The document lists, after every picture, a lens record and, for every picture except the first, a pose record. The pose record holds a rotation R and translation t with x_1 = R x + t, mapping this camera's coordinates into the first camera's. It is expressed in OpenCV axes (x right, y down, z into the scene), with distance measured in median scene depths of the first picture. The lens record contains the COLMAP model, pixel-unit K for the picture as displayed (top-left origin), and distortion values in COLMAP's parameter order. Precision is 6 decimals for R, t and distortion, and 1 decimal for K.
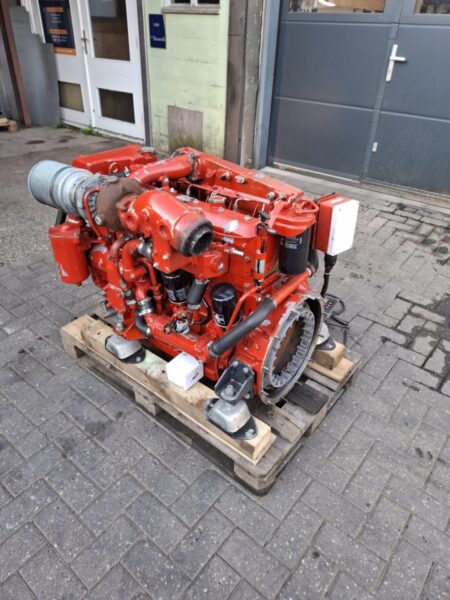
lens RADIAL K [[423.1, 0, 225.0], [0, 423.1, 300.0], [0, 0, 1]] dist [-0.000795, 0.000537]
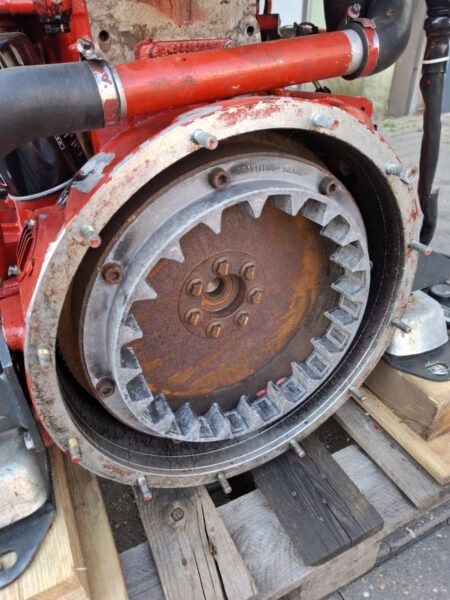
lens RADIAL K [[423.1, 0, 225.0], [0, 423.1, 300.0], [0, 0, 1]] dist [-0.000795, 0.000537]
pose [[0.907430, 0.190908, -0.374332, 0.220288], [-0.195299, 0.980384, 0.026564, 0.081480], [0.372061, 0.049001, 0.926914, 0.647619]]
